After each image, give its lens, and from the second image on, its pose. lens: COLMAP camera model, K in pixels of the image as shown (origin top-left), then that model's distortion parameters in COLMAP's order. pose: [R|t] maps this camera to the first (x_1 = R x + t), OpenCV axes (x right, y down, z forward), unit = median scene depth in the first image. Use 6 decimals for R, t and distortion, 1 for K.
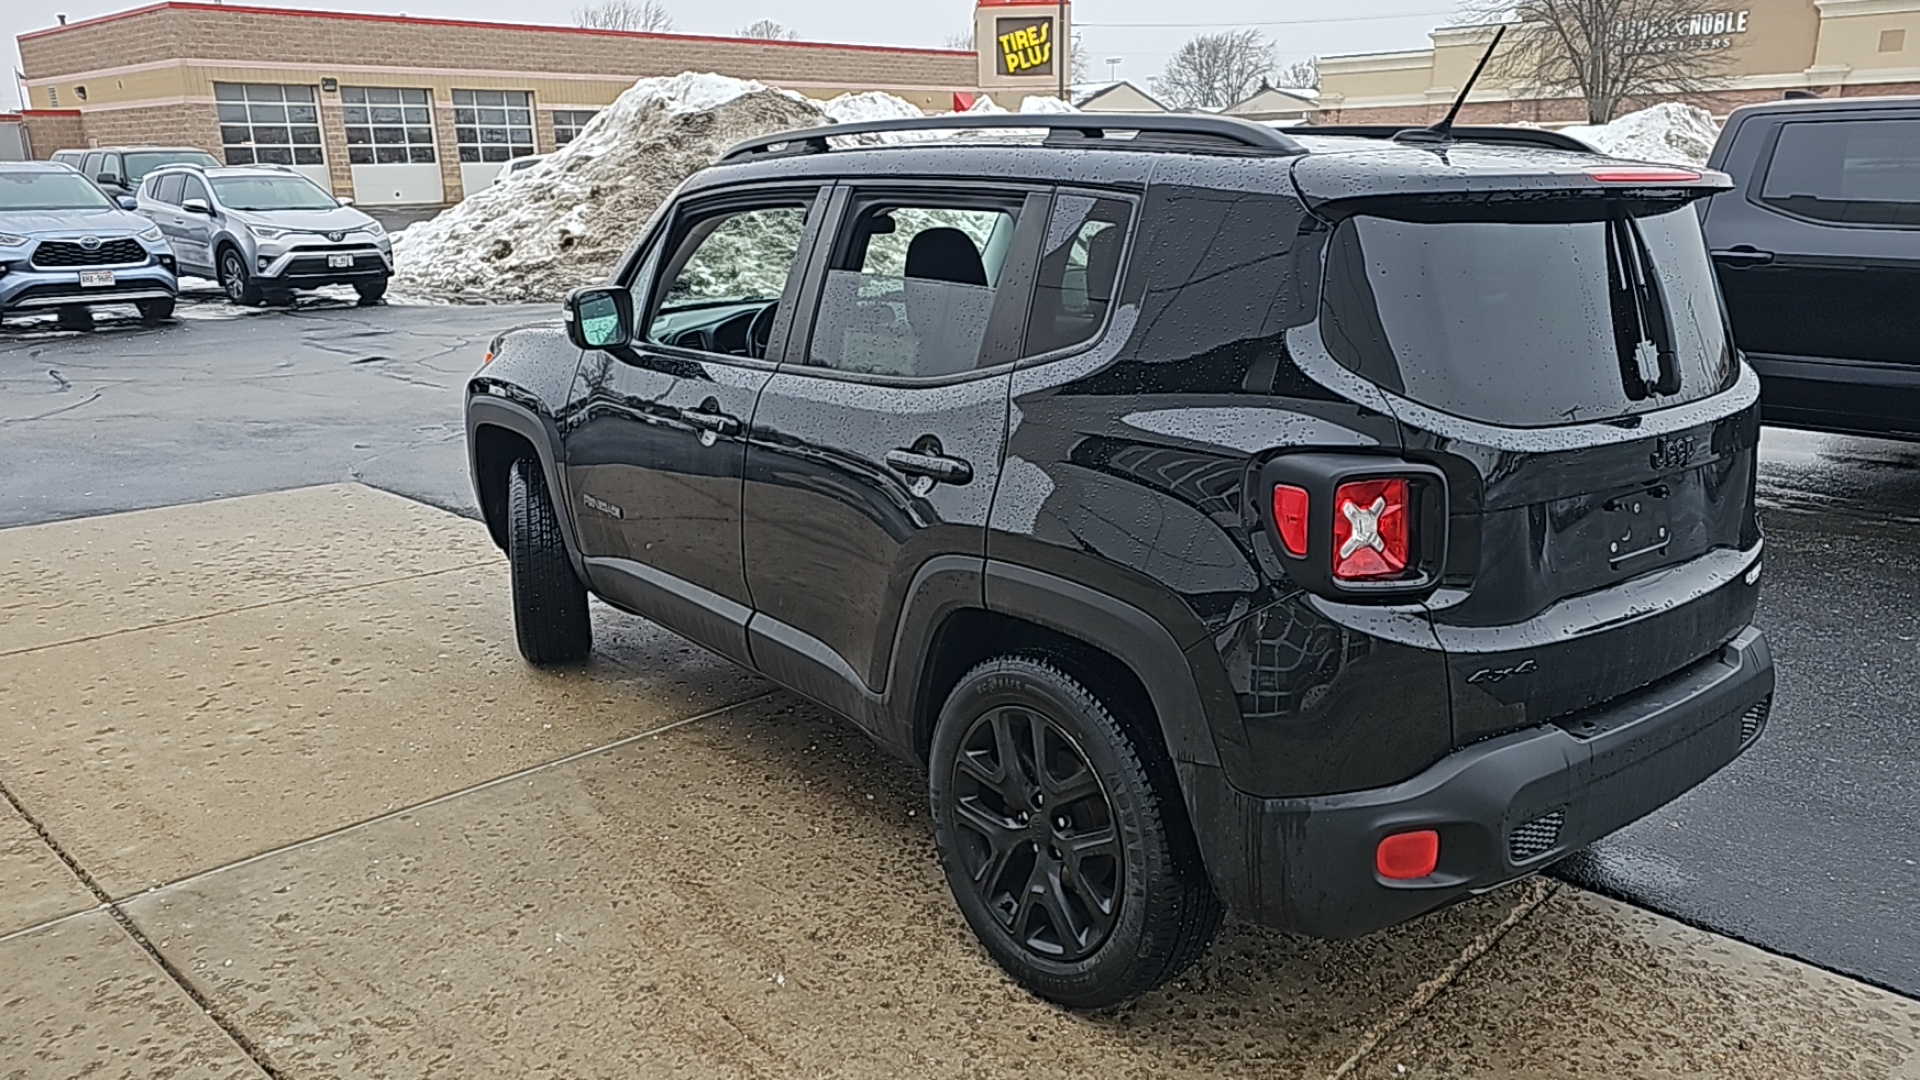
lens RADIAL K [[1403.0, 0, 956.9], [0, 1403.0, 534.4], [0, 0, 1]] dist [0.071245, -0.063832]
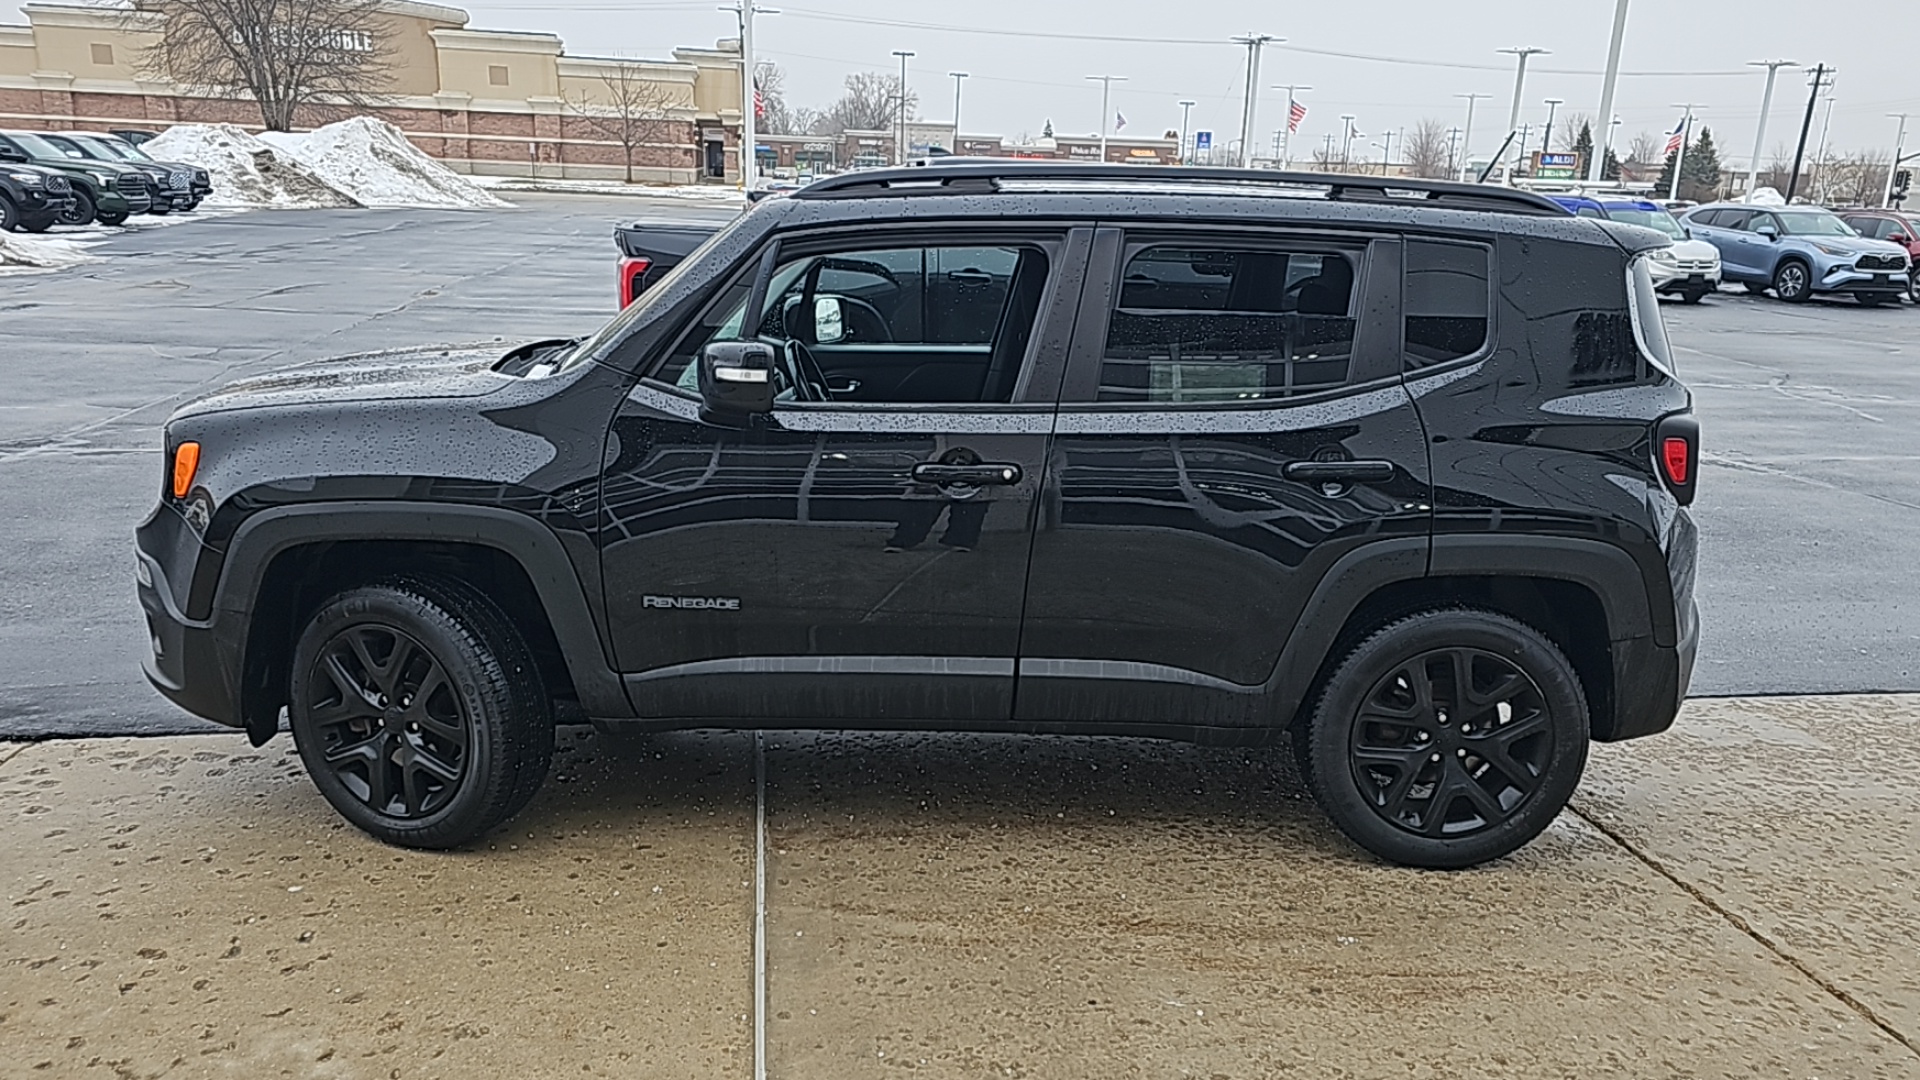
lens RADIAL K [[1403.0, 0, 952.1], [0, 1403.0, 556.9], [0, 0, 1]] dist [0.071245, -0.063832]
pose [[0.596553, -0.171268, 0.784087, -0.113834], [0.161615, 0.982587, 0.091666, -0.013797], [-0.786133, 0.072037, 0.613845, 0.052912]]
